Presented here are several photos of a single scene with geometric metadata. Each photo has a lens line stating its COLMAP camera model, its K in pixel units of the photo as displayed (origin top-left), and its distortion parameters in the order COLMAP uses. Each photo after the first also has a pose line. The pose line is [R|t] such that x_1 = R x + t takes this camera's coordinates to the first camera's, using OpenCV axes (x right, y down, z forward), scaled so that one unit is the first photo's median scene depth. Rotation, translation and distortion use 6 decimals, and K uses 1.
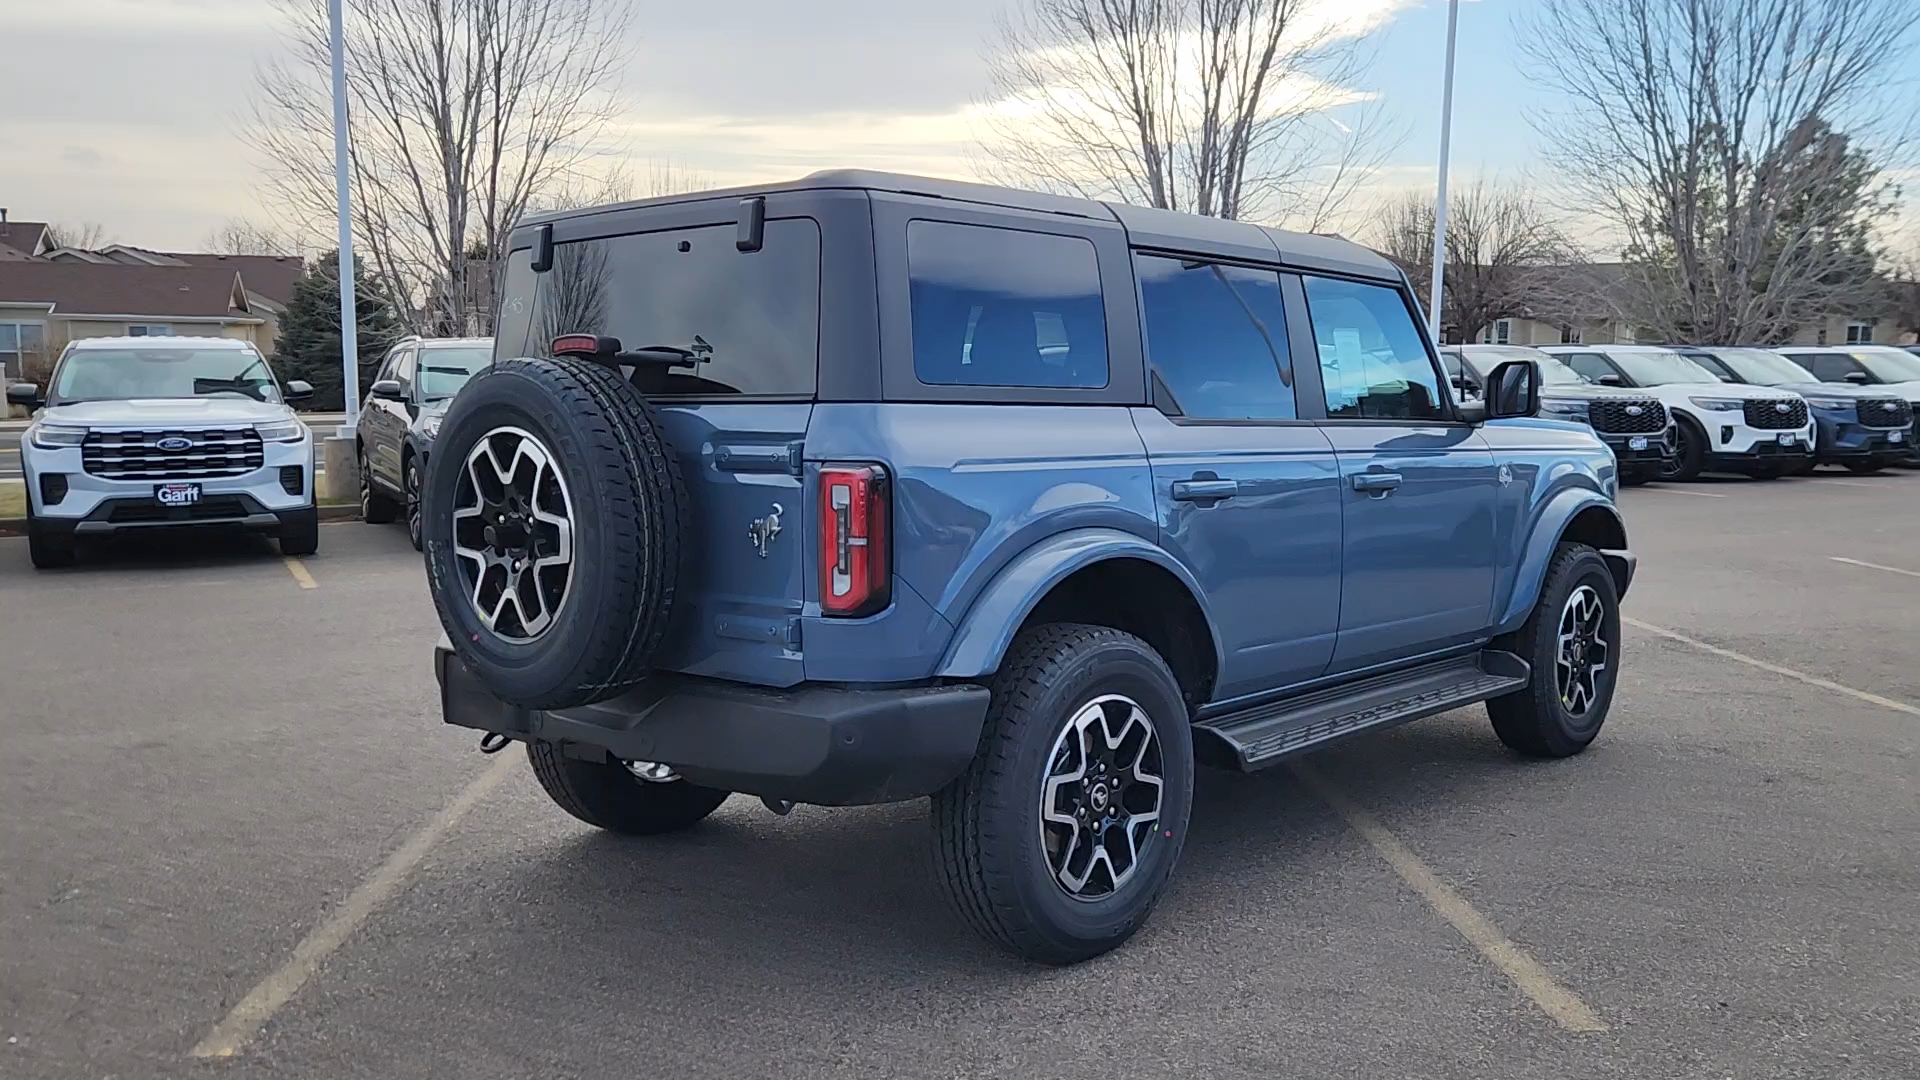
lens RADIAL K [[1623.3, 0, 947.6], [0, 1623.3, 571.0], [0, 0, 1]] dist [0.041213, -0.031446]
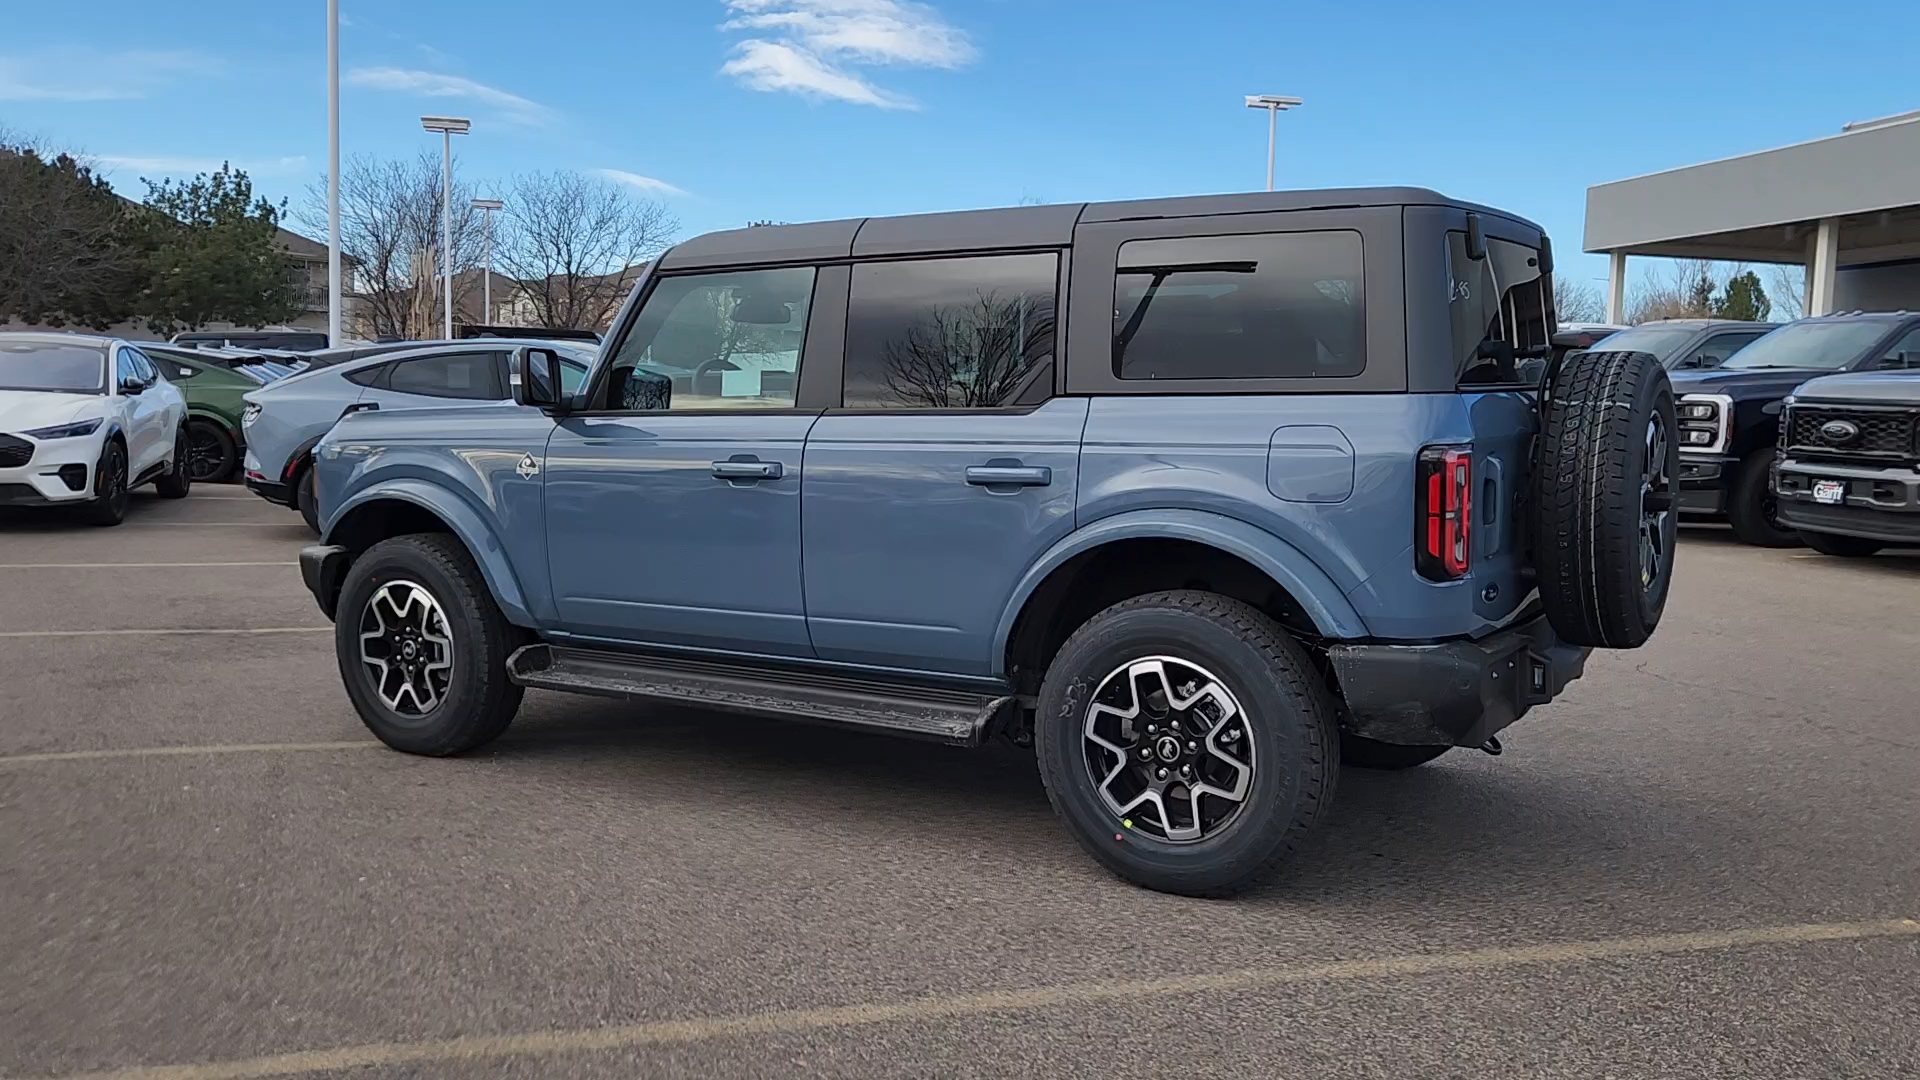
lens RADIAL K [[1623.3, 0, 947.6], [0, 1623.3, 571.0], [0, 0, 1]] dist [0.041213, -0.031446]
pose [[-0.177804, -0.118188, 0.976943, -1.291898], [0.103533, 0.985005, 0.138006, -0.181676], [-0.978604, 0.125684, -0.162902, 1.635386]]
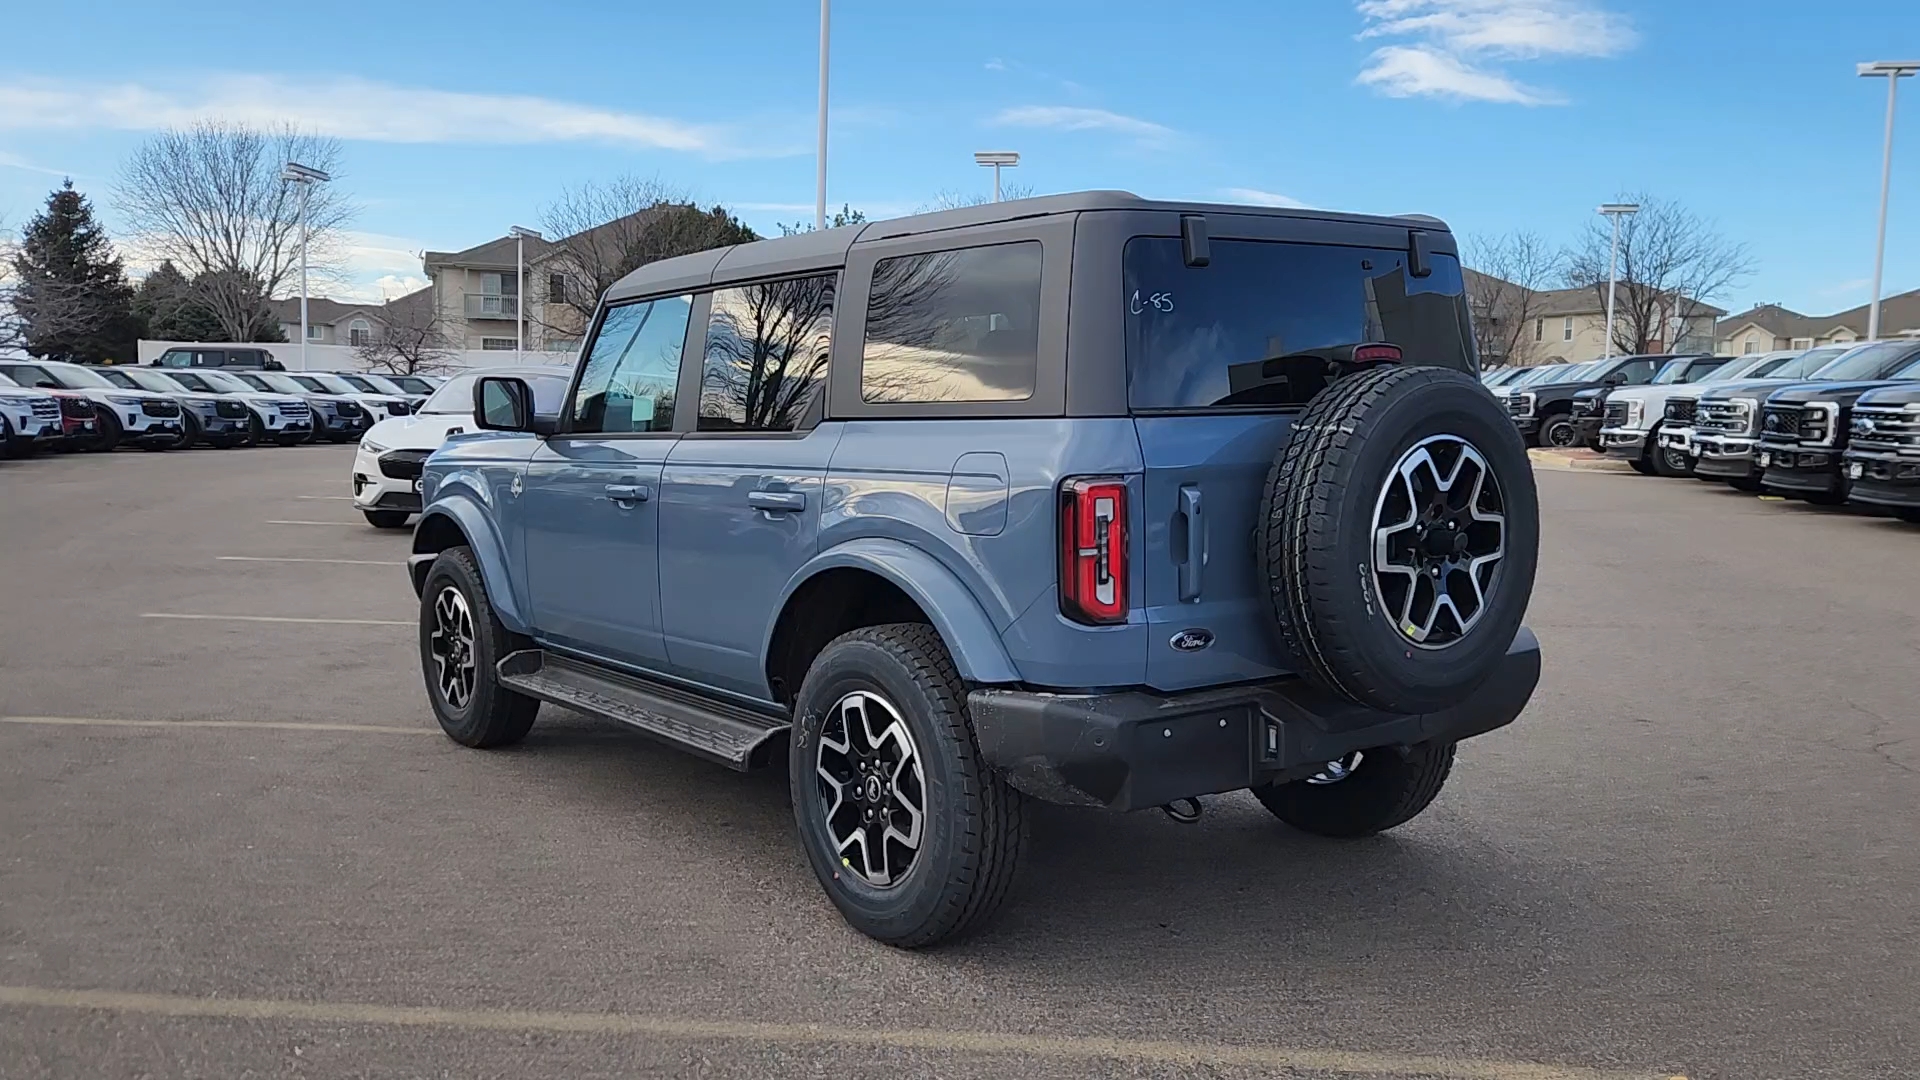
lens RADIAL K [[1623.3, 0, 947.6], [0, 1623.3, 571.0], [0, 0, 1]] dist [0.041213, -0.031446]
pose [[0.196714, -0.107829, 0.974514, -1.260577], [0.113295, 0.989776, 0.086648, -0.121059], [-0.973893, 0.093363, 0.206919, 1.046088]]
